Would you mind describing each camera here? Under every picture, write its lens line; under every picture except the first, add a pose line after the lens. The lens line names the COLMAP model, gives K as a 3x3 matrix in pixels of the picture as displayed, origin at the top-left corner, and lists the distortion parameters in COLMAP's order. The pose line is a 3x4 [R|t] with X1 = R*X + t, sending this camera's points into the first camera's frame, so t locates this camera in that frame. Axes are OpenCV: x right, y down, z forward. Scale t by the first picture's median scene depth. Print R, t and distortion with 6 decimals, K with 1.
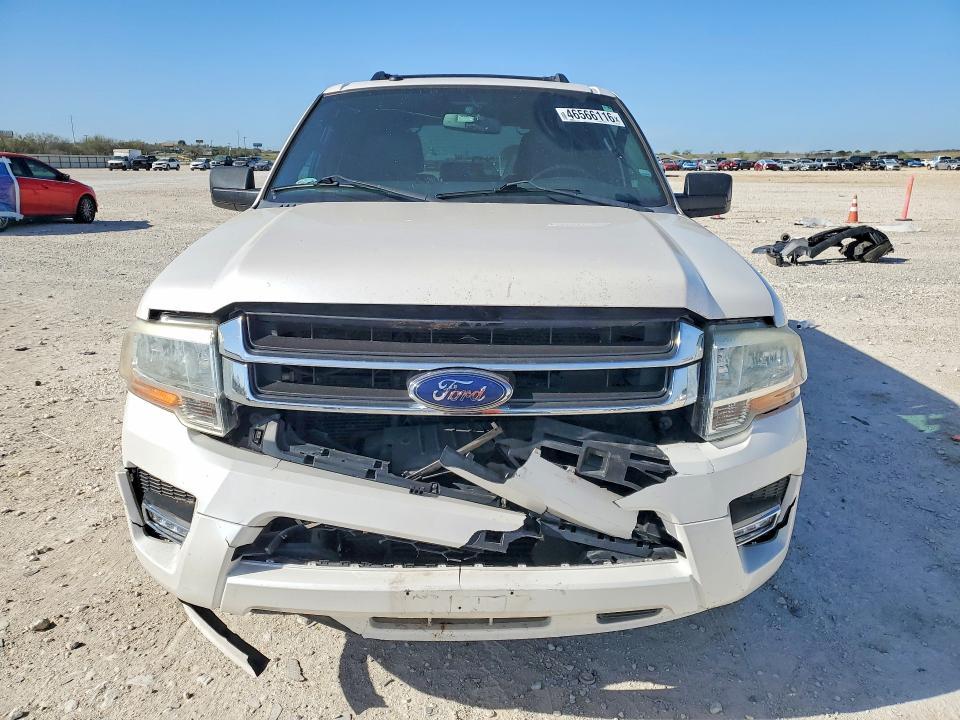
lens RADIAL K [[774.3, 0, 480.0], [0, 774.3, 360.0], [0, 0, 1]] dist [0.000710, 0.000783]
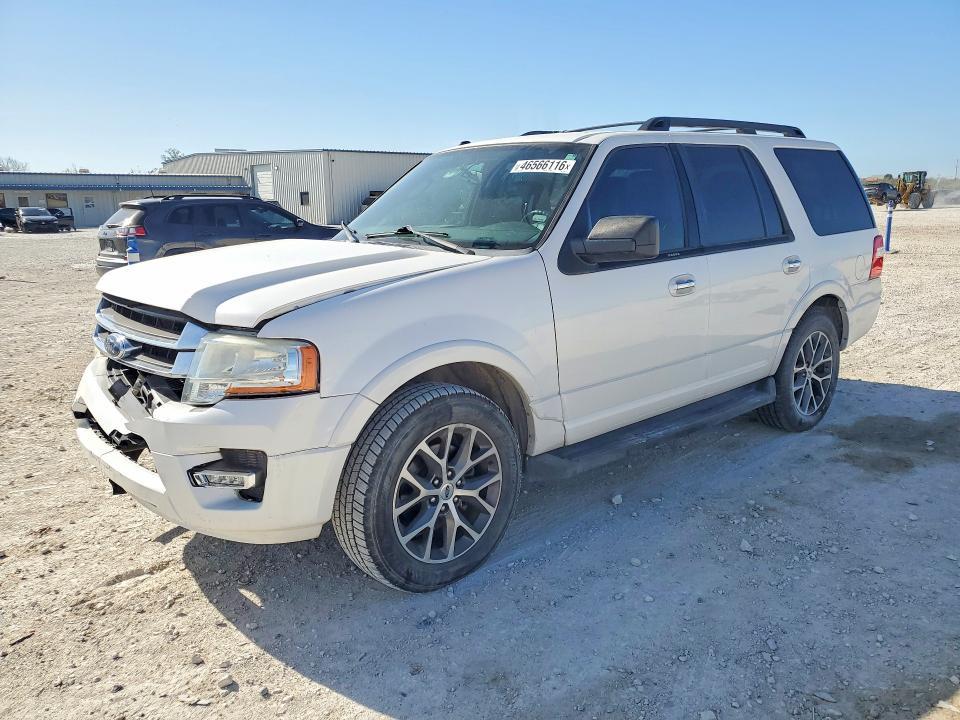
lens RADIAL K [[774.3, 0, 480.0], [0, 774.3, 360.0], [0, 0, 1]] dist [0.000710, 0.000783]
pose [[0.647119, 0.133164, -0.750669, 1.412781], [-0.171356, 0.984840, 0.026986, -0.088296], [0.742882, 0.111168, 0.660127, 0.360581]]
